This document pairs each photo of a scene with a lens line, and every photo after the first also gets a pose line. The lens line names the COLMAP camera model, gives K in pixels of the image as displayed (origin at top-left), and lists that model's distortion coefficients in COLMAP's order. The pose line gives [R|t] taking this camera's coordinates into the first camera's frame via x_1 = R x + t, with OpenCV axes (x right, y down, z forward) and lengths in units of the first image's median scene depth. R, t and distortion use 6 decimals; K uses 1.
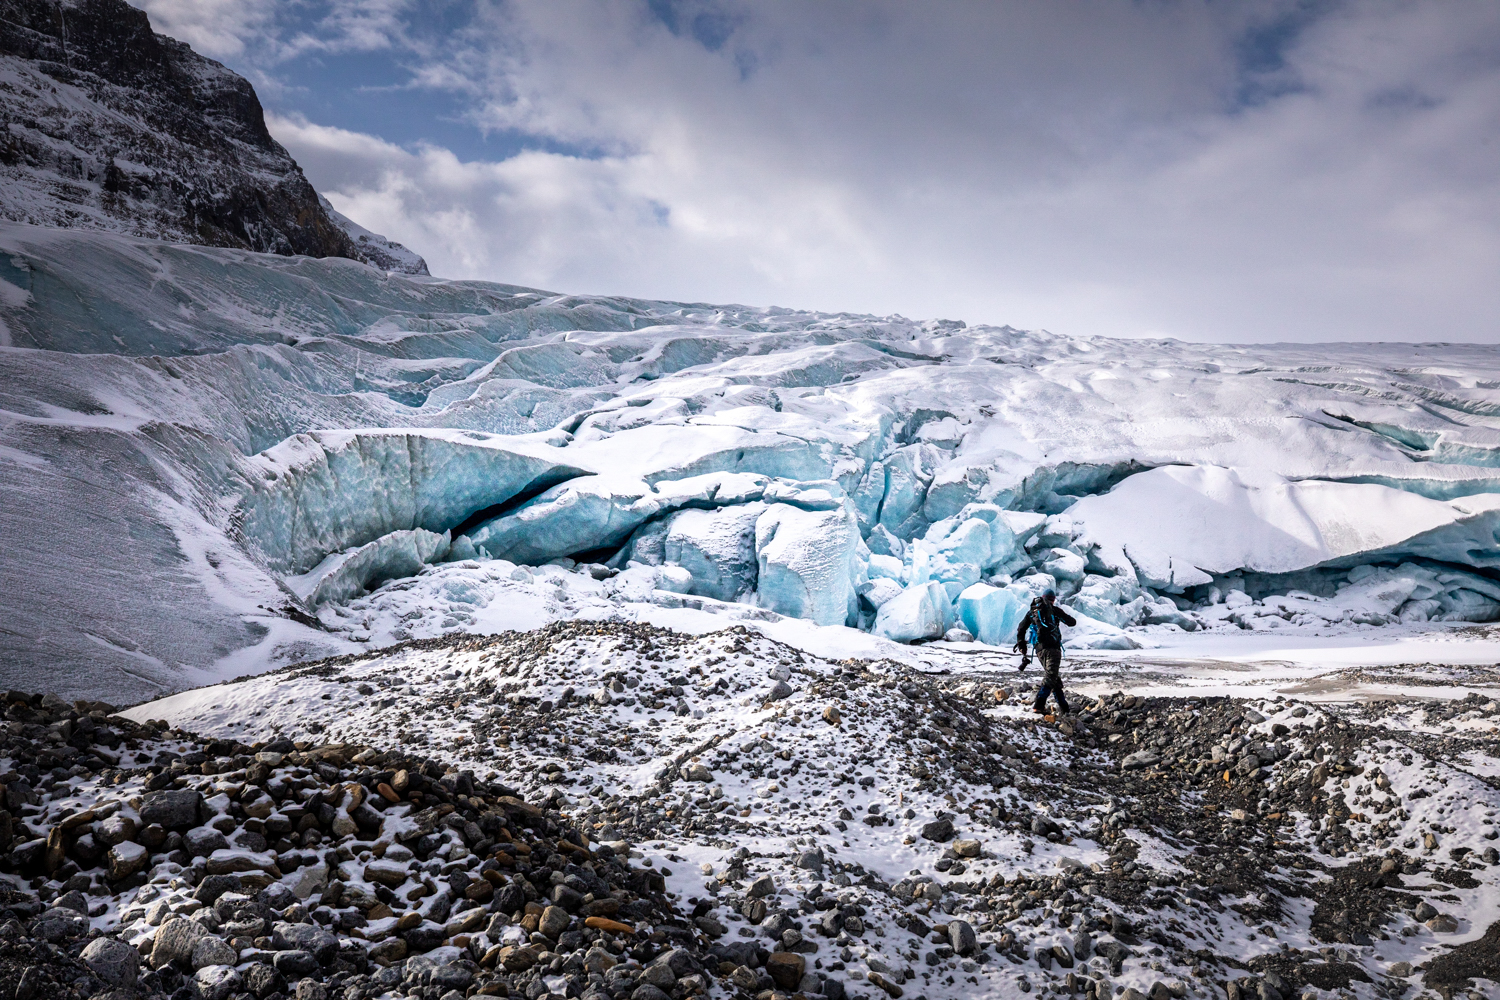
lens RADIAL K [[1368.0, 0, 750.0], [0, 1368.0, 502.5], [0, 0, 1]] dist [0.031076, 0.015731]
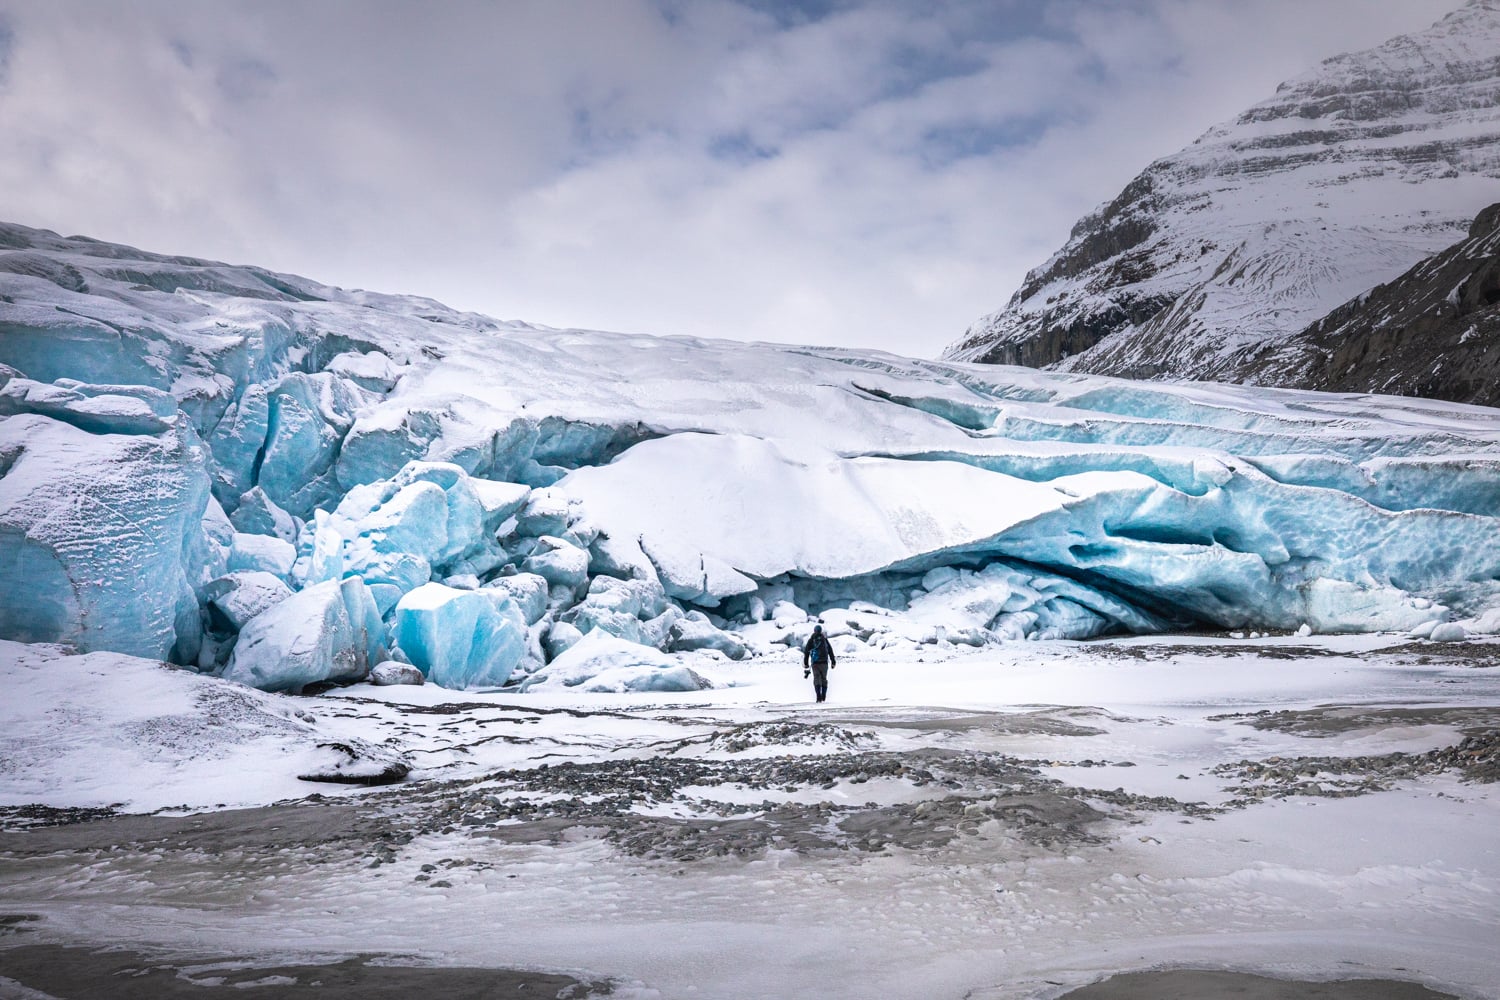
lens RADIAL K [[1368.0, 0, 746.6], [0, 1368.0, 502.2], [0, 0, 1]] dist [0.031076, 0.015731]
pose [[0.912886, 0.028772, 0.407199, 0.046464], [-0.016730, 0.999312, -0.033103, 0.037581], [-0.407871, 0.023407, 0.912739, 0.373500]]
